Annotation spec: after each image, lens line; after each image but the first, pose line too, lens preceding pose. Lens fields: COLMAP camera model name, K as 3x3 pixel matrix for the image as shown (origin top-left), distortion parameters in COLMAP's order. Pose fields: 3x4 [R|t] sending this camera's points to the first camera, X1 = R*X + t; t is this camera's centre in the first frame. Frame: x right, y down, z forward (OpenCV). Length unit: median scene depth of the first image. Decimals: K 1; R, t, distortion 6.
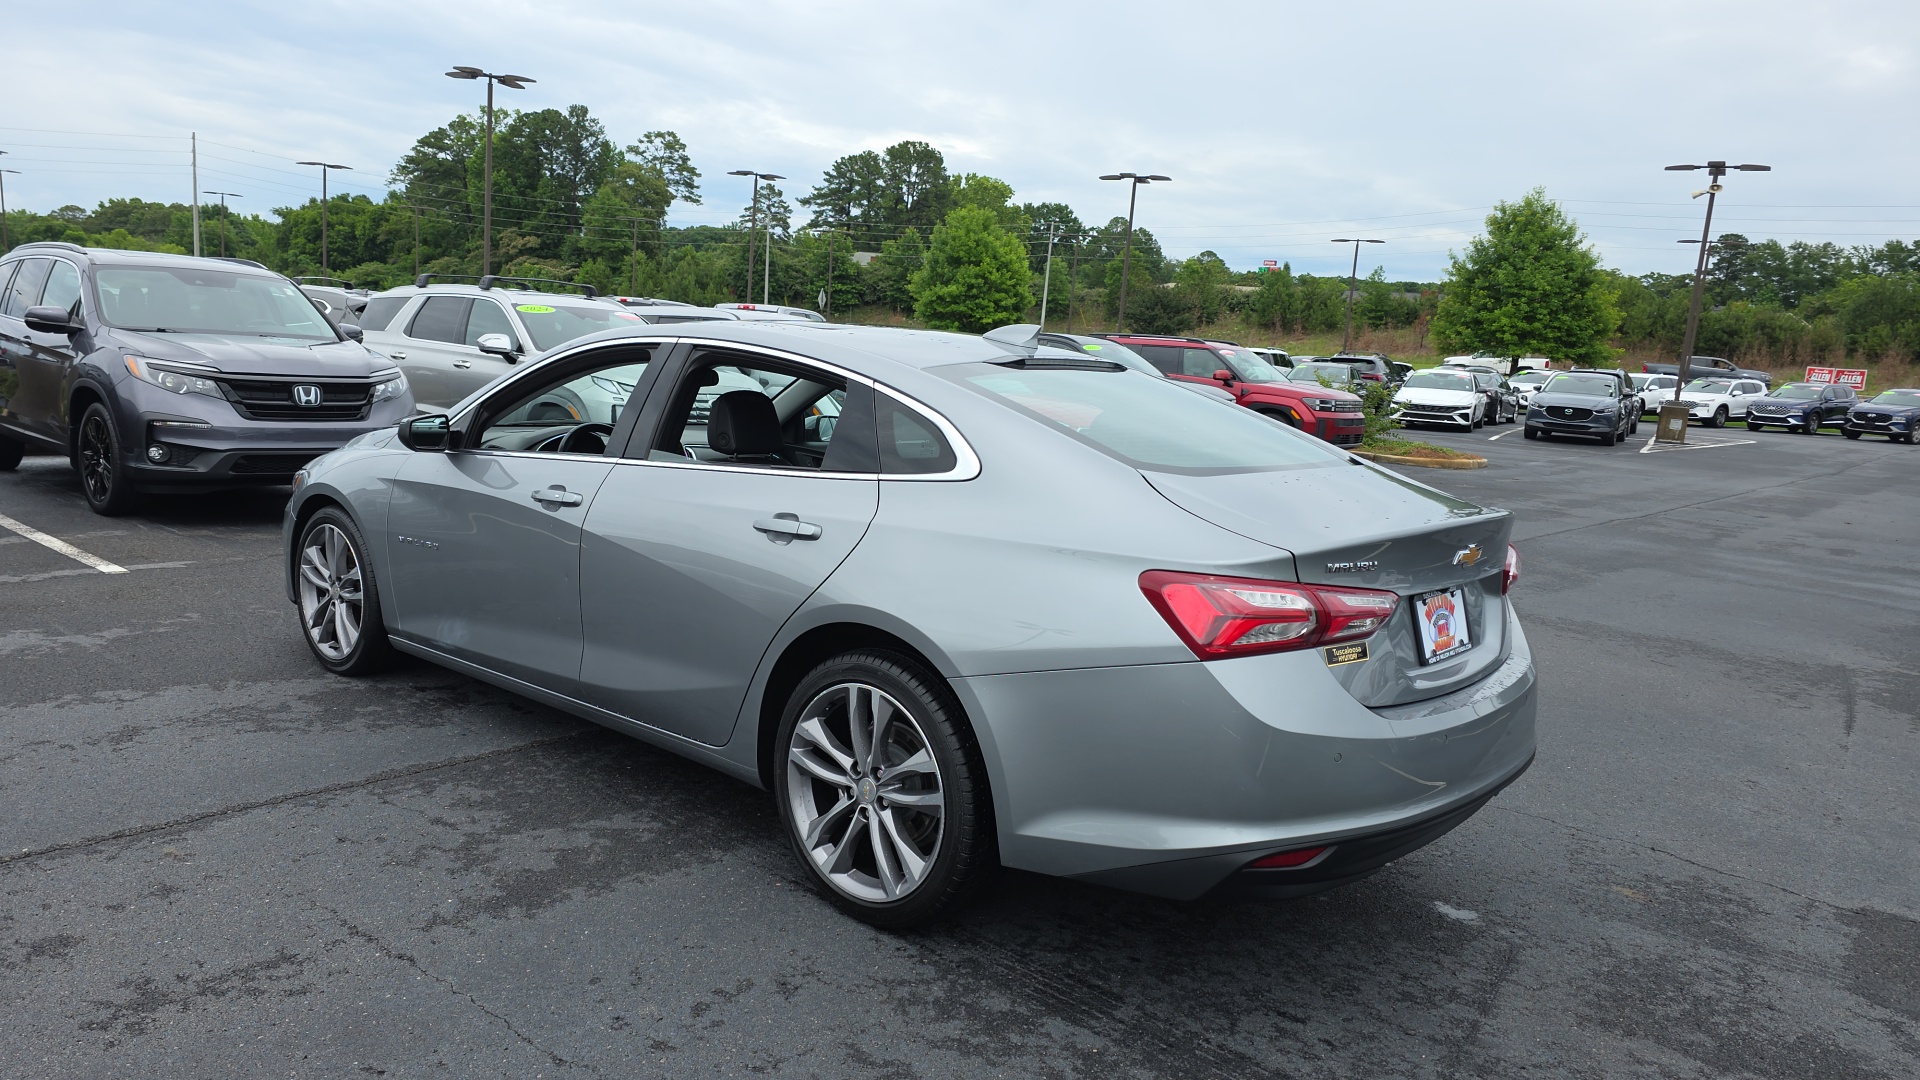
lens RADIAL K [[1309.5, 0, 956.0], [0, 1309.5, 553.3], [0, 0, 1]] dist [0.061946, -0.070382]
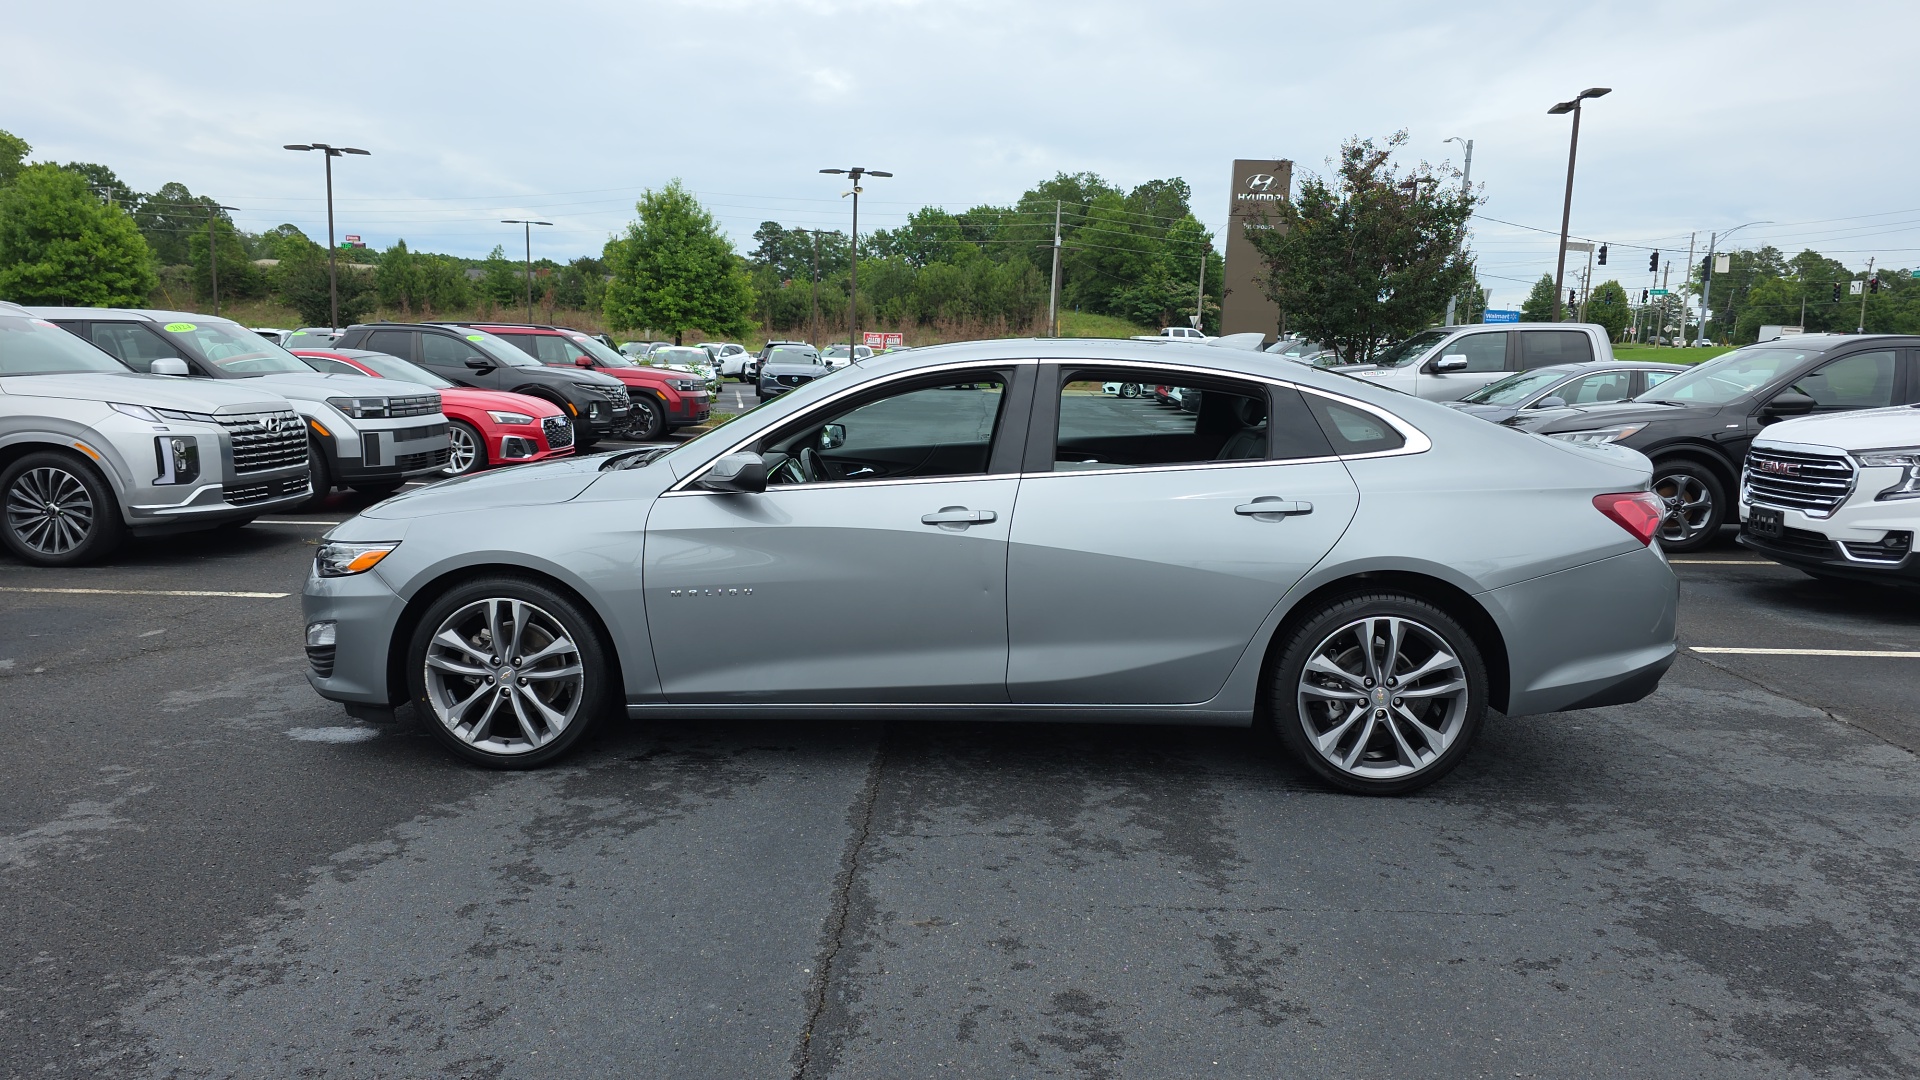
lens RADIAL K [[1315.0, 0, 887.4], [0, 1315.0, 548.1], [0, 0, 1]] dist [0.069643, -0.074328]
pose [[0.764531, -0.138702, 0.629488, -0.165587], [0.128823, 0.989751, 0.061624, -0.014666], [-0.631583, 0.033980, 0.774563, 0.037198]]
